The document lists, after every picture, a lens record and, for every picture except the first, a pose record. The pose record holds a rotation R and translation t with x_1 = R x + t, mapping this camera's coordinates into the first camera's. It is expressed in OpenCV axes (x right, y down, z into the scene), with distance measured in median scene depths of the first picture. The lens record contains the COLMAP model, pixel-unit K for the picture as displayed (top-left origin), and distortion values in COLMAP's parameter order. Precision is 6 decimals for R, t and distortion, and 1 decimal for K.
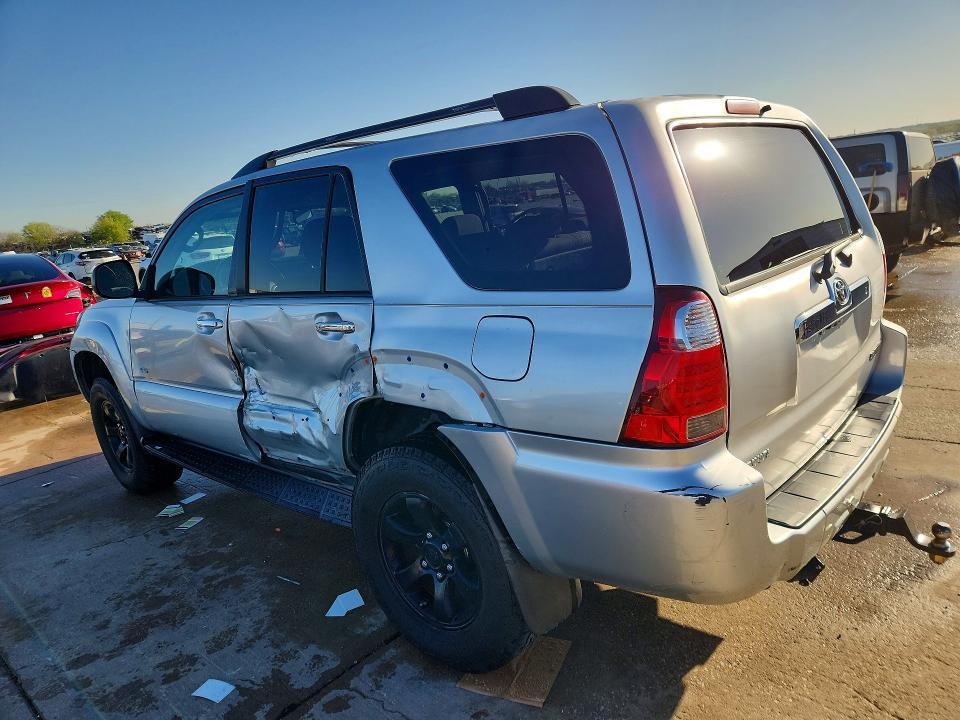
lens RADIAL K [[656.3, 0, 484.9], [0, 656.3, 358.4], [0, 0, 1]] dist [-0.001058, -0.001003]
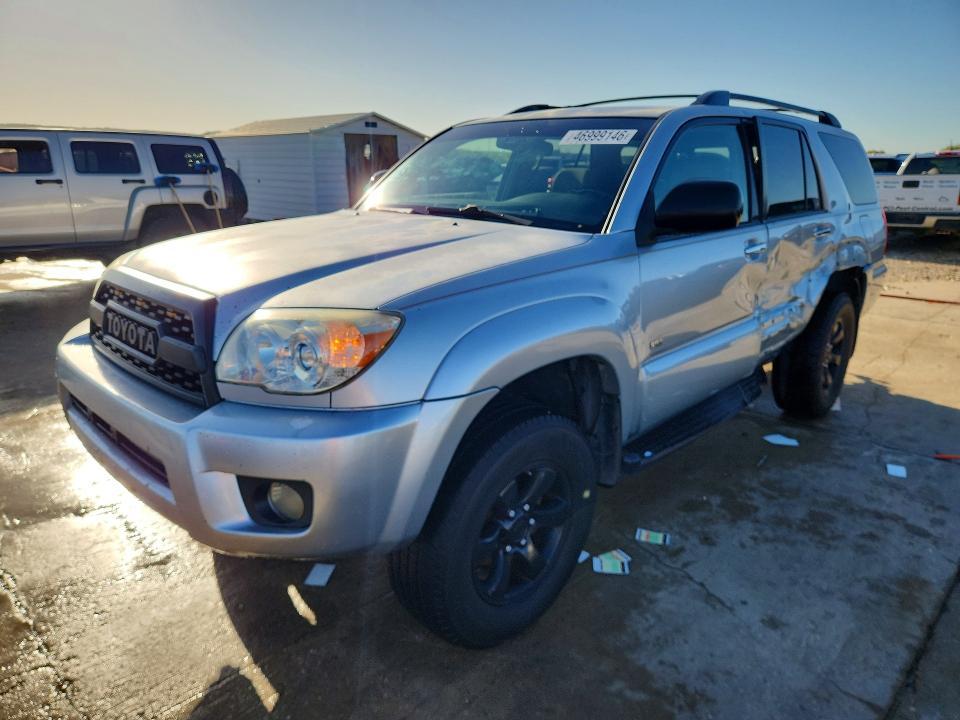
lens RADIAL K [[656.3, 0, 484.9], [0, 656.3, 358.4], [0, 0, 1]] dist [-0.001058, -0.001003]
pose [[0.052452, -0.177010, 0.982810, -1.254908], [0.219676, 0.962103, 0.161556, -0.123772], [-0.974162, 0.207426, 0.089349, 1.150328]]
